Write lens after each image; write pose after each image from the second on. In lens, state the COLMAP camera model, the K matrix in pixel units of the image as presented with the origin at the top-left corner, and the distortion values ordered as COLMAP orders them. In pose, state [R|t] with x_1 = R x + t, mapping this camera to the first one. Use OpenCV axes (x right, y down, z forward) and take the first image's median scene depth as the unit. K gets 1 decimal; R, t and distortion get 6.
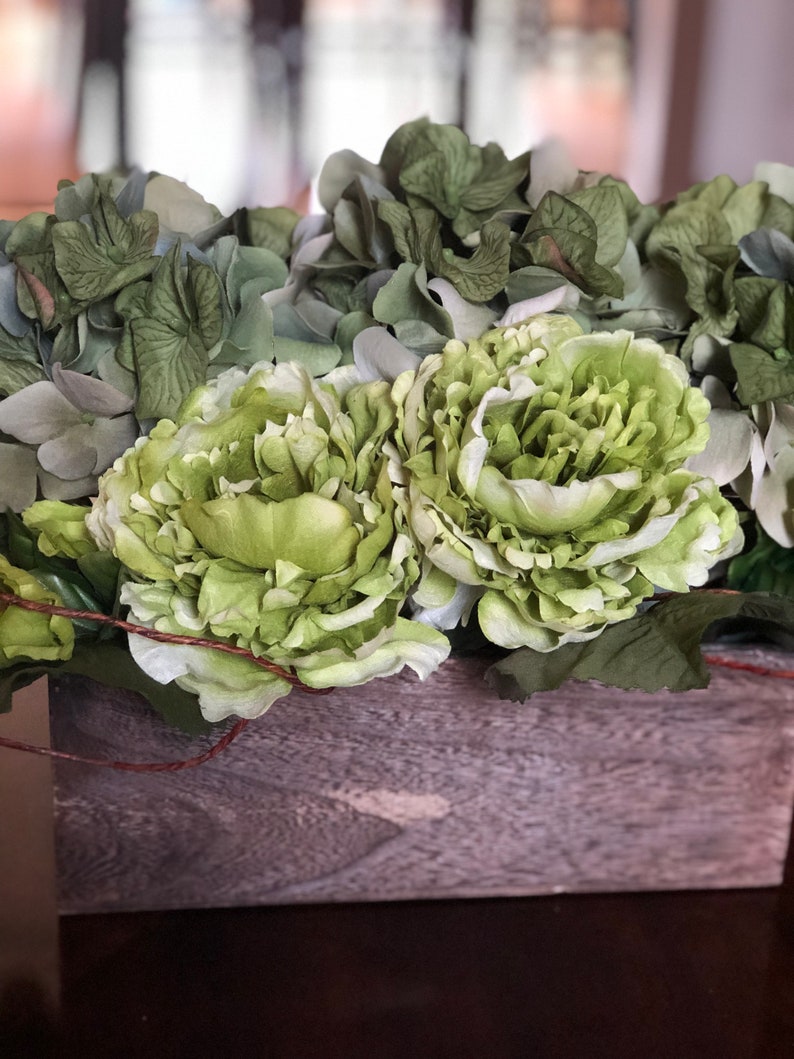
lens RADIAL K [[1967.3, 0, 397.0], [0, 1967.3, 529.5], [0, 0, 1]] dist [-0.286109, 3.437340]
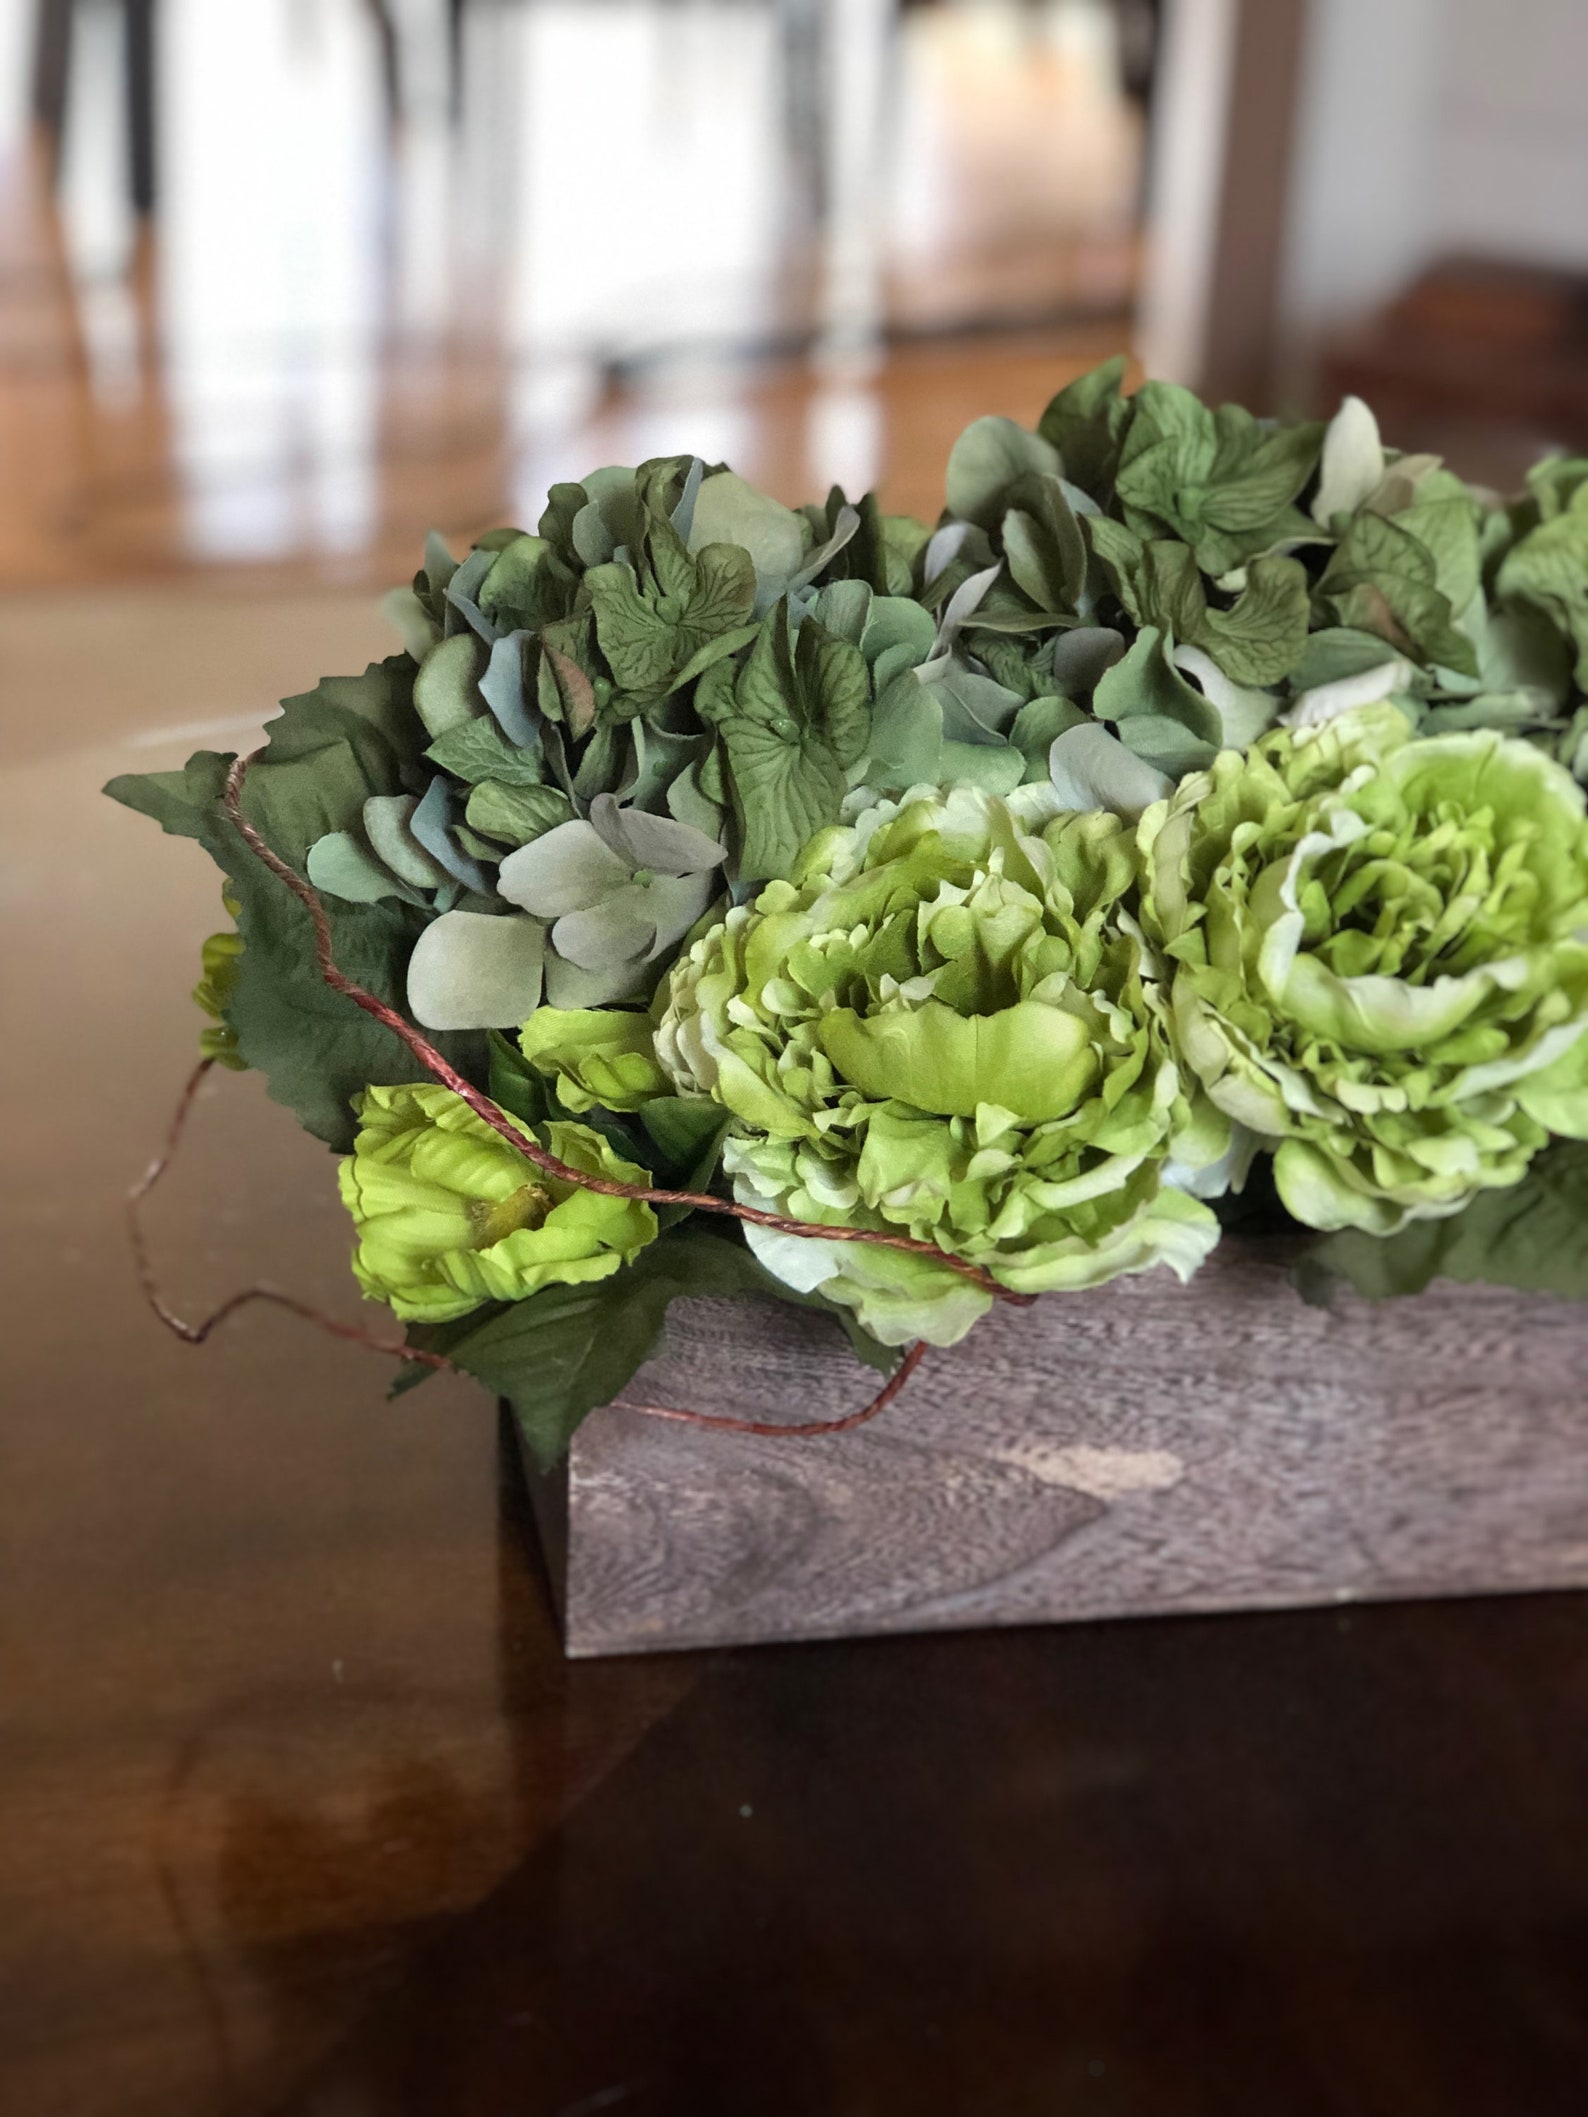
lens RADIAL K [[3932.8, 0, 794.0], [0, 3932.8, 1058.5], [0, 0, 1]] dist [-0.286109, 3.437340]
pose [[0.998280, -0.019630, 0.055244, -0.174953], [0.016937, 0.998665, 0.048800, -0.057572], [-0.056128, -0.047780, 0.997280, -0.259659]]
